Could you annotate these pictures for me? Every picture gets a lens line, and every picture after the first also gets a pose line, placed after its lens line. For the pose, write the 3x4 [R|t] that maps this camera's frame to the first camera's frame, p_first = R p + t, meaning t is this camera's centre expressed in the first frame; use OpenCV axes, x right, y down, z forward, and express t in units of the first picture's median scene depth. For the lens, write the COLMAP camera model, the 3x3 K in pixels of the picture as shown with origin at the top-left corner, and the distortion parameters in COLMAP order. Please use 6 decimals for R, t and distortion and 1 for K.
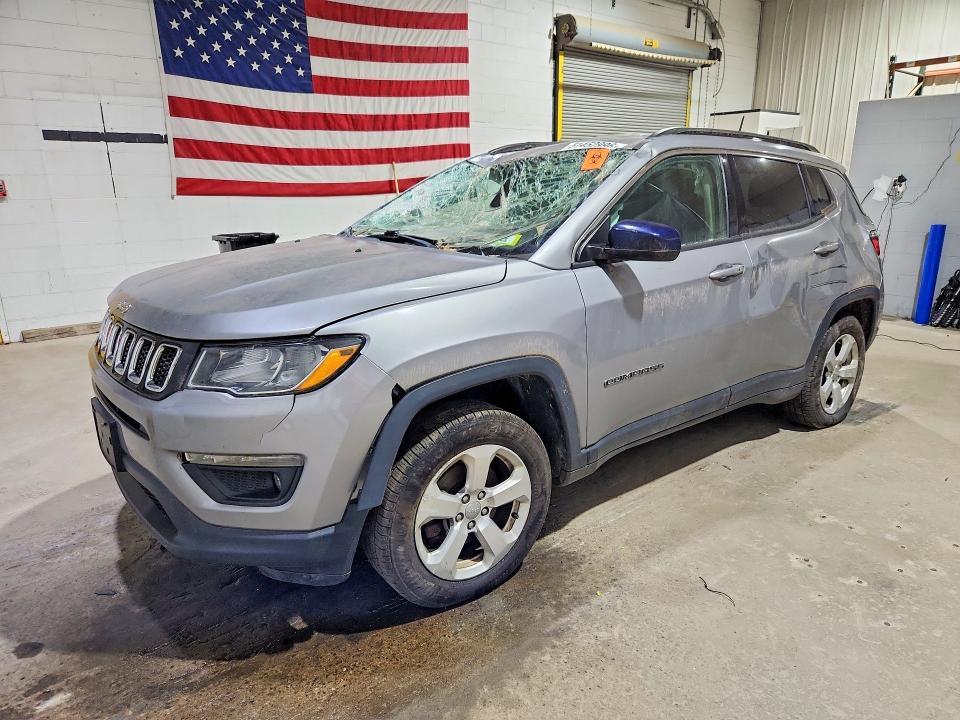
lens RADIAL K [[634.9, 0, 499.4], [0, 634.9, 374.9], [0, 0, 1]] dist [0.009564, -0.008216]
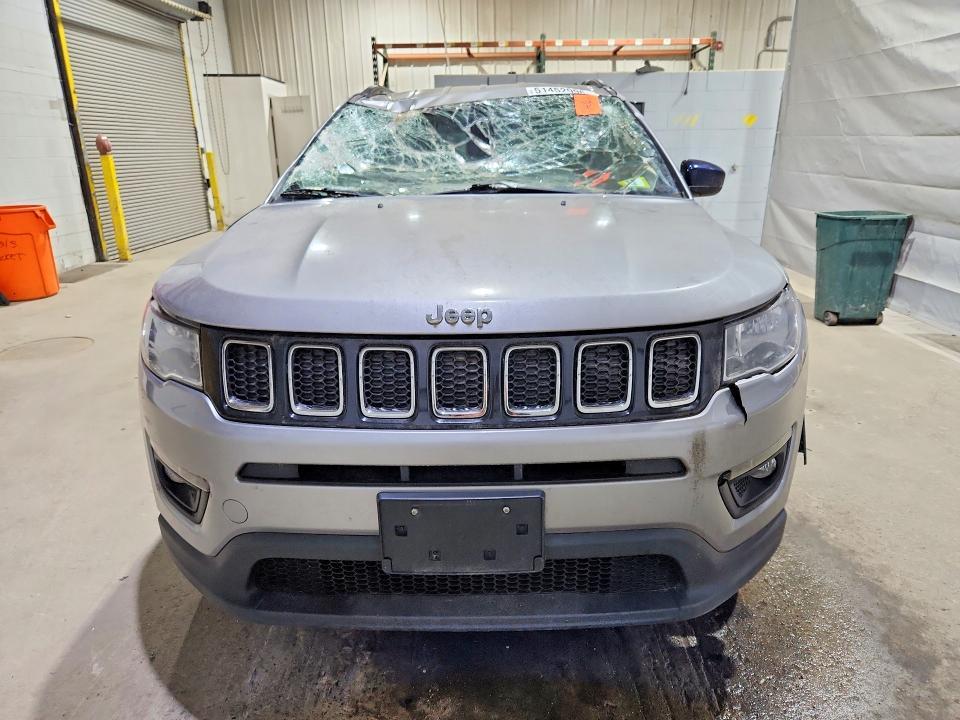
lens RADIAL K [[646.1, 0, 480.6], [0, 646.1, 362.8], [0, 0, 1]] dist [0.027137, -0.013264]
pose [[0.640432, -0.238790, 0.729950, -0.541065], [0.228674, 0.966617, 0.115582, -0.068997], [-0.733182, 0.092898, 0.673657, 0.303110]]
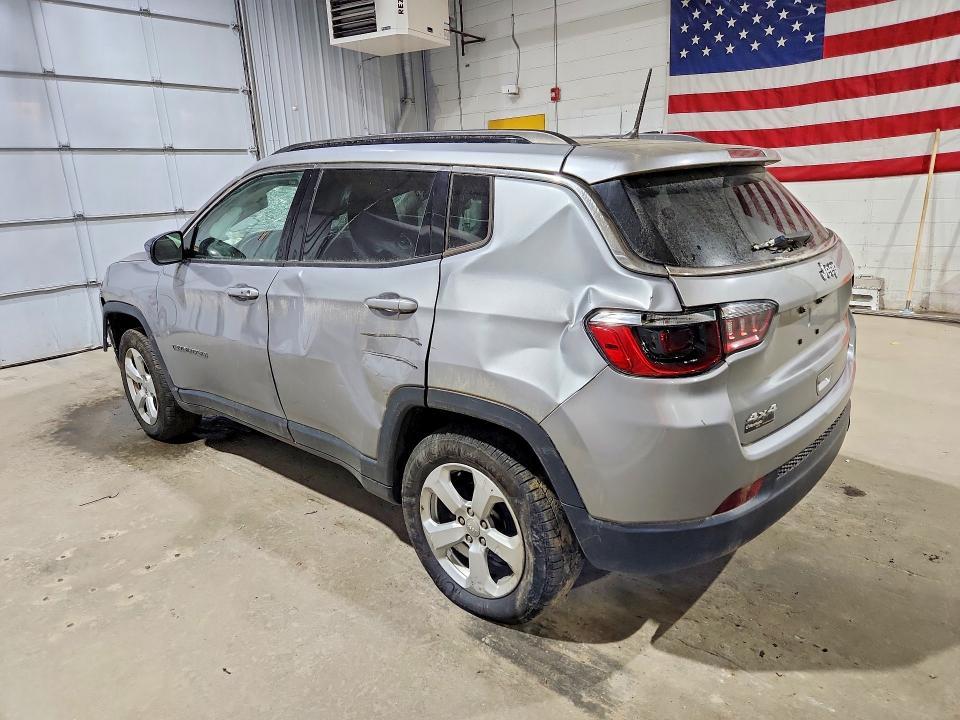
lens RADIAL K [[646.1, 0, 482.3], [0, 646.1, 361.2], [0, 0, 1]] dist [0.027137, -0.013264]
pose [[0.163271, 0.260958, -0.951443, 0.972520], [-0.235964, 0.946723, 0.219171, -0.253804], [0.957948, 0.188722, 0.216149, 0.792730]]
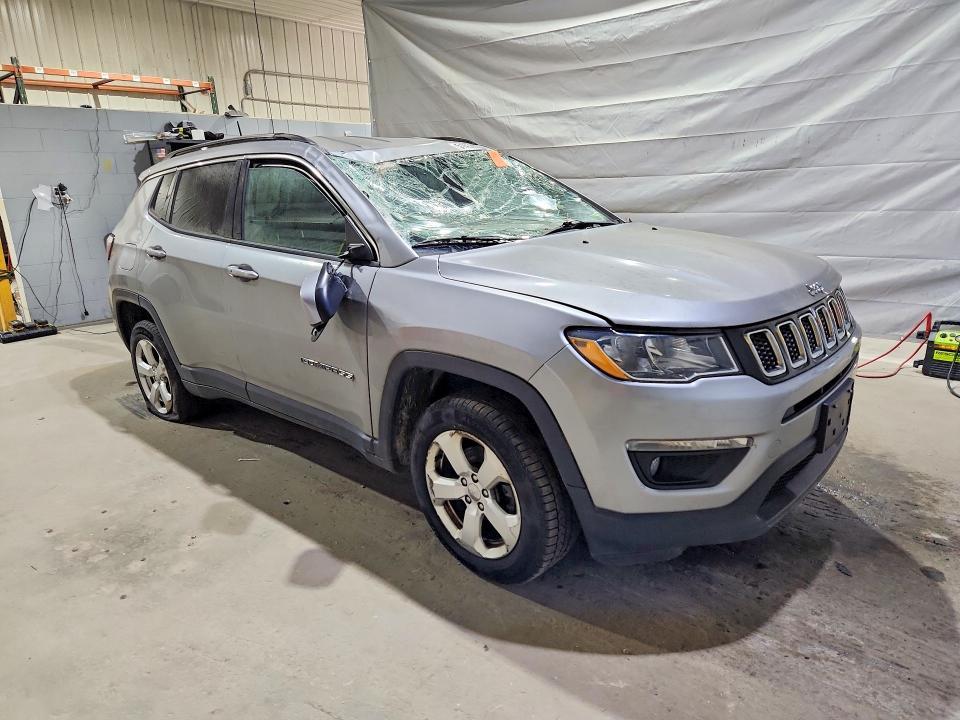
lens RADIAL K [[646.1, 0, 479.1], [0, 646.1, 362.2], [0, 0, 1]] dist [0.027137, -0.013264]
pose [[-0.147601, -0.262687, 0.953525, -0.783347], [0.313499, 0.901946, 0.297006, -0.245208], [-0.938047, 0.342768, -0.050776, 0.810121]]
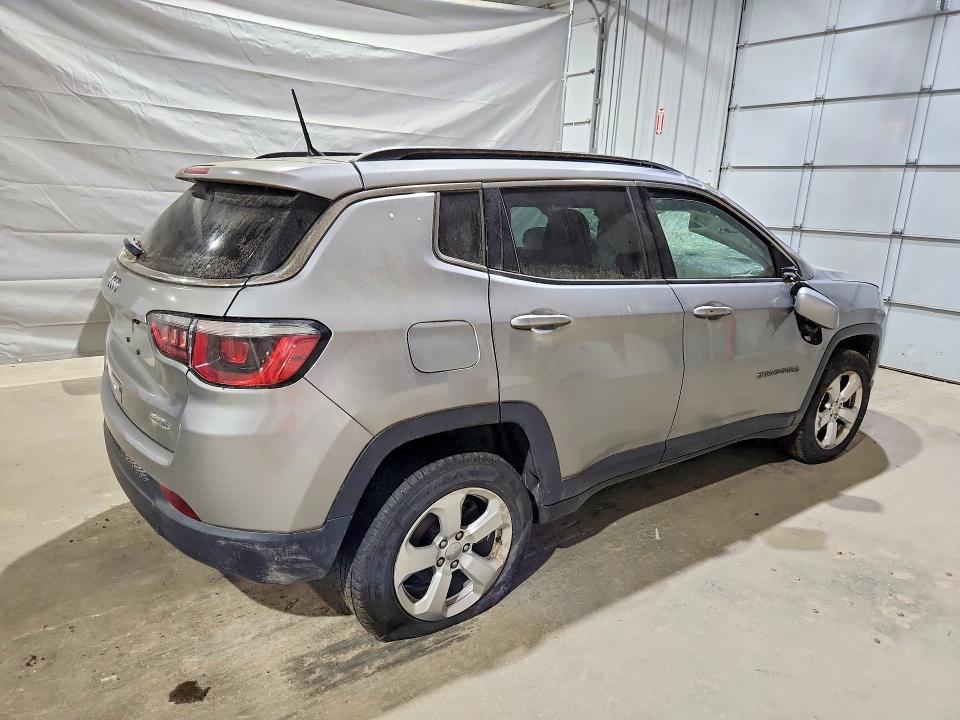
lens RADIAL K [[646.1, 0, 484.6], [0, 646.1, 356.0], [0, 0, 1]] dist [0.027137, -0.013264]
pose [[-0.998324, -0.048905, 0.030934, 0.199471], [-0.026559, 0.862180, 0.505905, -0.501181], [-0.051412, 0.504236, -0.862034, 1.614777]]
